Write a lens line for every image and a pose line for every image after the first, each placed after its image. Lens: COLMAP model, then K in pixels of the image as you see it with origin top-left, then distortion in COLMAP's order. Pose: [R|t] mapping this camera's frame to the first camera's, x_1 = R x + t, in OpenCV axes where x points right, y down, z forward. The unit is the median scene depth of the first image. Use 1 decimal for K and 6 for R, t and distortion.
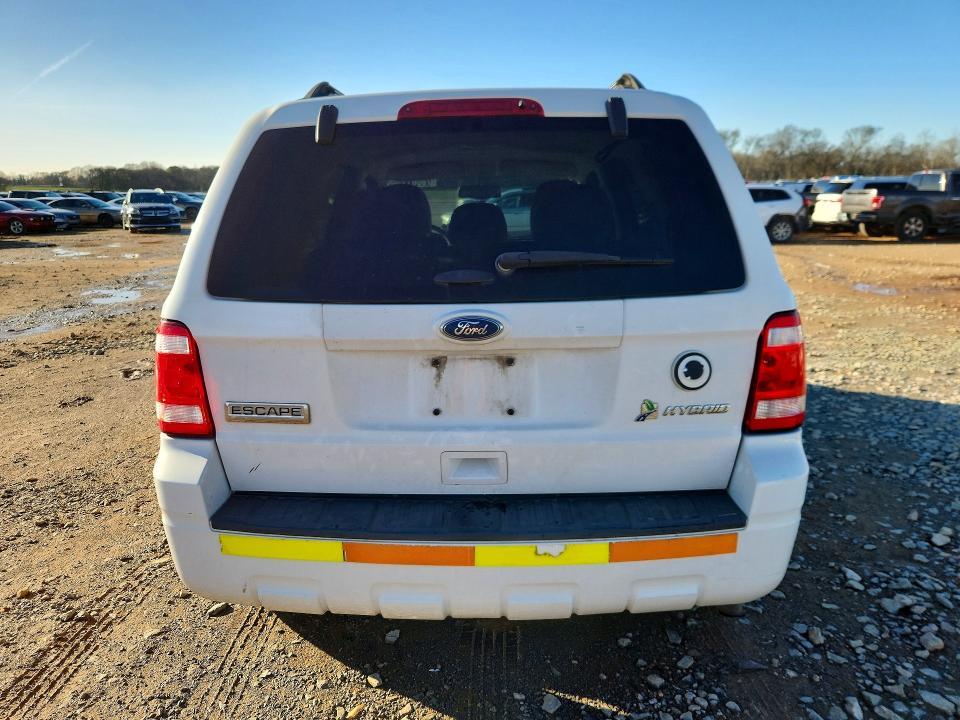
lens RADIAL K [[654.7, 0, 484.8], [0, 654.7, 359.3], [0, 0, 1]] dist [0.005412, -0.000582]
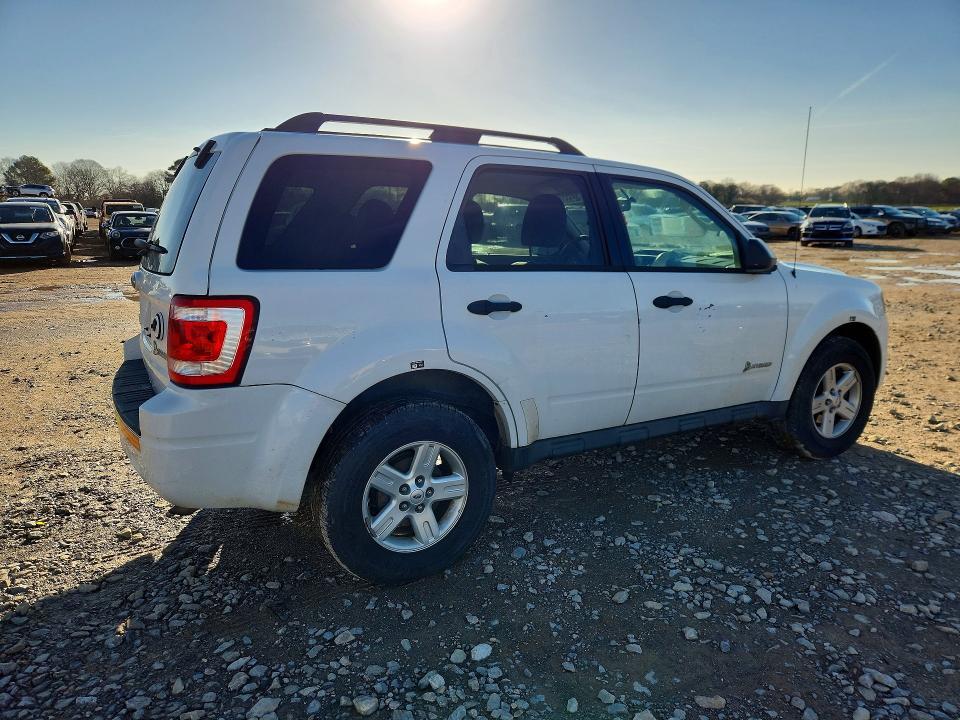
lens RADIAL K [[654.7, 0, 484.8], [0, 654.7, 359.3], [0, 0, 1]] dist [0.005412, -0.000582]
pose [[0.516697, 0.187656, -0.835350, 0.099286], [-0.205047, 0.974412, 0.092066, -0.009969], [0.831252, 0.123716, 0.541954, 0.041384]]
